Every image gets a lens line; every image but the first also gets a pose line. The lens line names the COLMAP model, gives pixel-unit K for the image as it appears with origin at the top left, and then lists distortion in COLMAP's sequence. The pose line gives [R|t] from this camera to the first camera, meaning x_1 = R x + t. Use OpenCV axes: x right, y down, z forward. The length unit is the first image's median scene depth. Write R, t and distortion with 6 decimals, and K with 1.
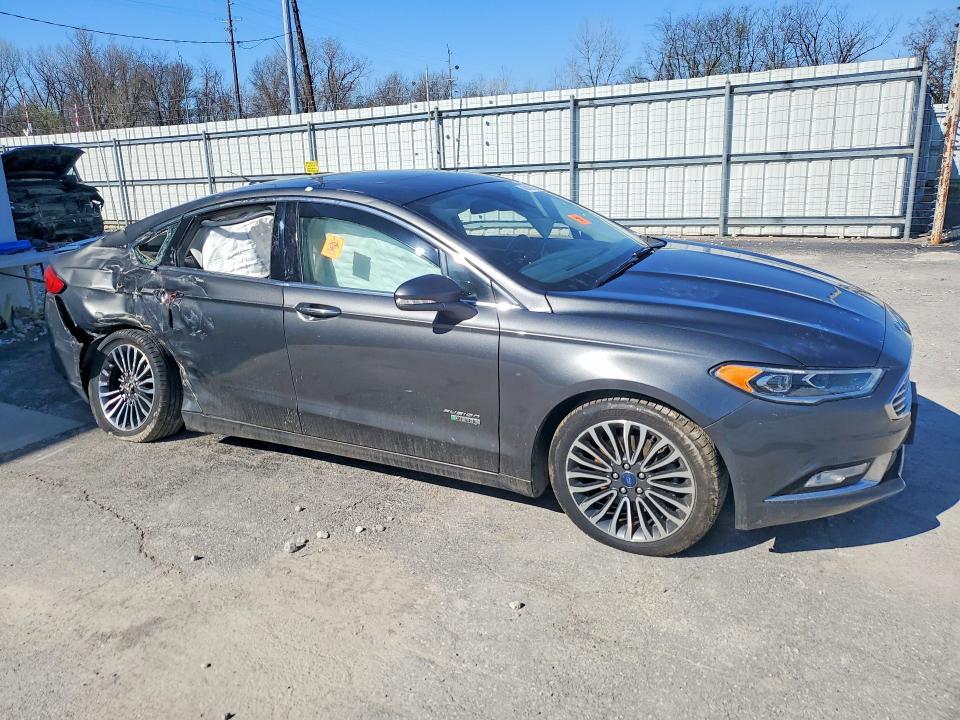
lens RADIAL K [[720.8, 0, 481.8], [0, 720.8, 351.8], [0, 0, 1]] dist [0.035227, -0.017277]
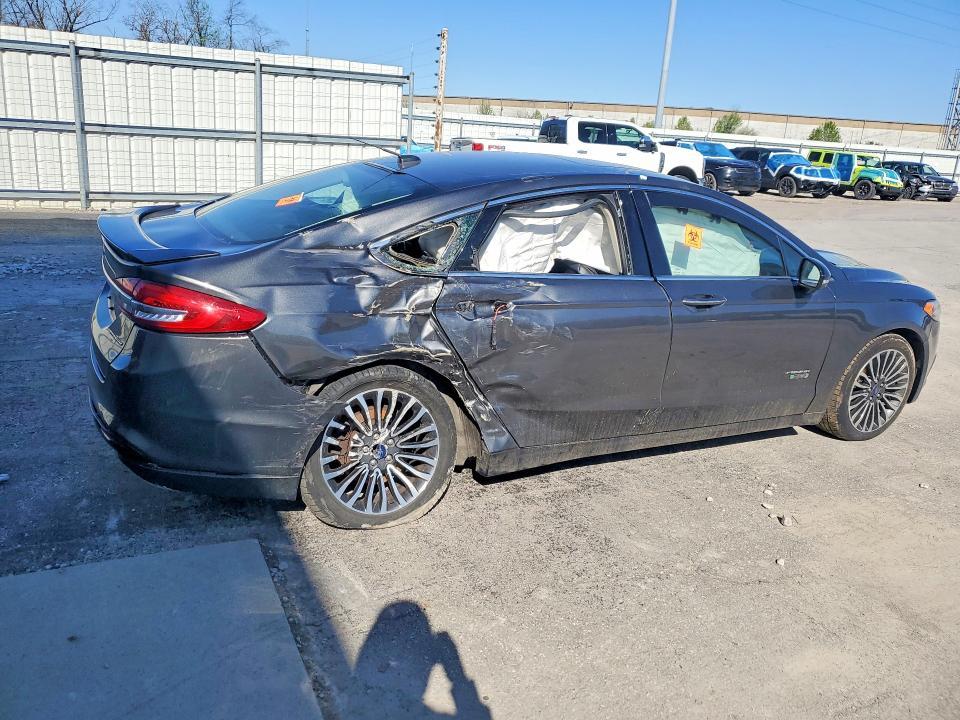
lens RADIAL K [[694.8, 0, 480.1], [0, 694.8, 370.0], [0, 0, 1]] dist [-0.012581, 0.016536]
pose [[0.604590, -0.179360, 0.776080, -0.421076], [0.125898, 0.983589, 0.129239, -0.044698], [-0.786524, 0.019570, 0.617249, 0.237705]]
